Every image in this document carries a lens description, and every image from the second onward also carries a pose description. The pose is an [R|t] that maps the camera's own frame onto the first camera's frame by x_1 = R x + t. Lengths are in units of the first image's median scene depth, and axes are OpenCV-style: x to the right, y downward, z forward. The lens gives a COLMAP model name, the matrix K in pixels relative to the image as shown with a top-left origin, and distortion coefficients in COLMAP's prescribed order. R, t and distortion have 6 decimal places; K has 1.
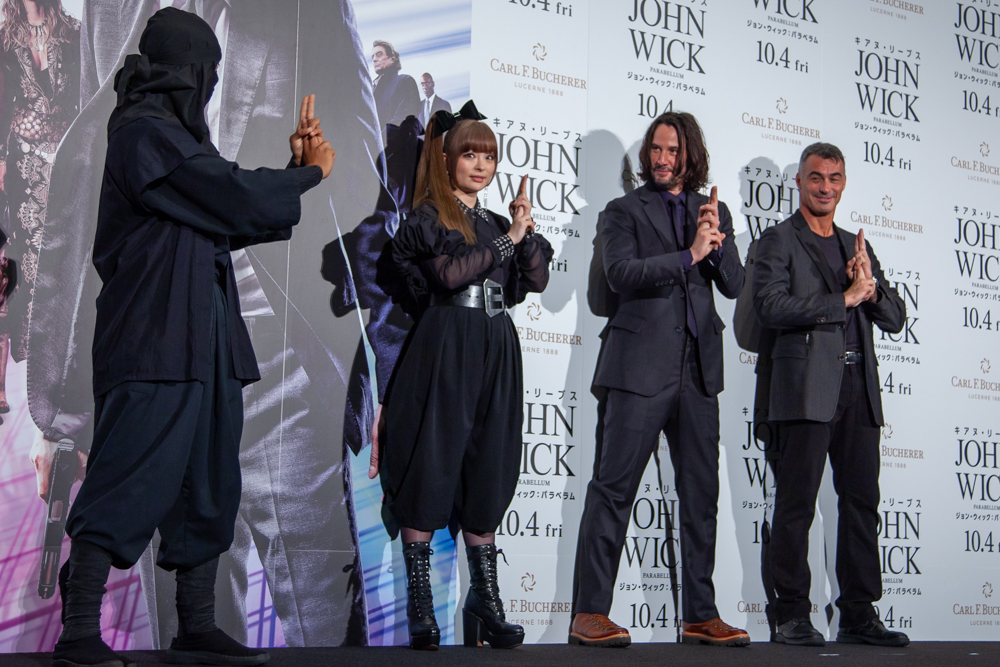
lens RADIAL K [[1506.9, 0, 493.9], [0, 1506.9, 334.0], [0, 0, 1]] dist [0.000209, 0.066035]
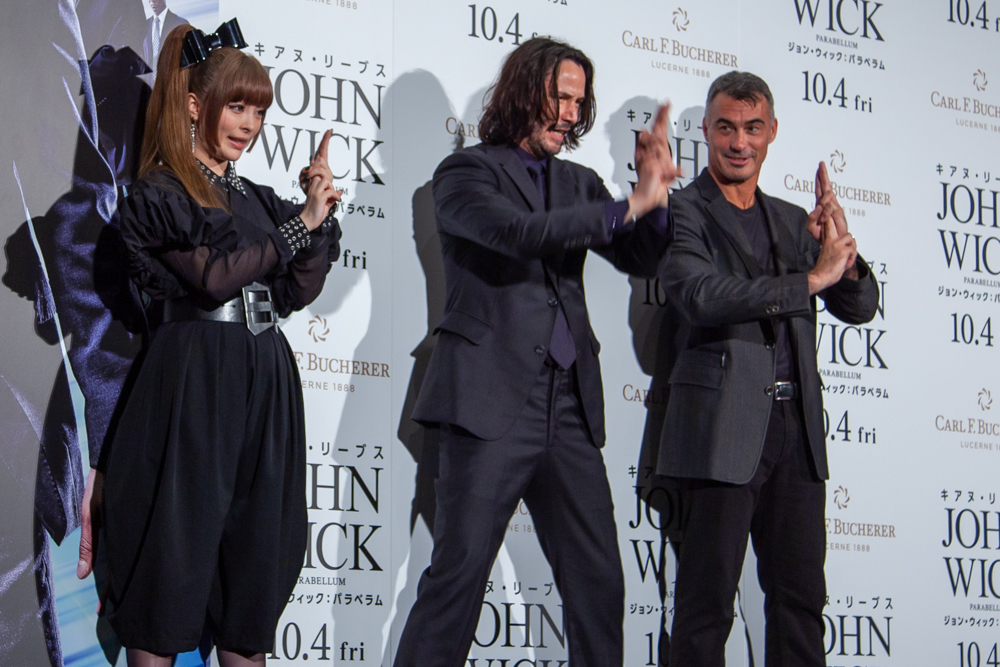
lens RADIAL K [[1506.9, 0, 493.9], [0, 1506.9, 334.0], [0, 0, 1]] dist [0.000209, 0.066035]
pose [[0.991780, -0.012953, 0.127300, 0.018869], [0.014749, 0.999804, -0.013178, -0.002467], [-0.127105, 0.014947, 0.991777, 0.324360]]
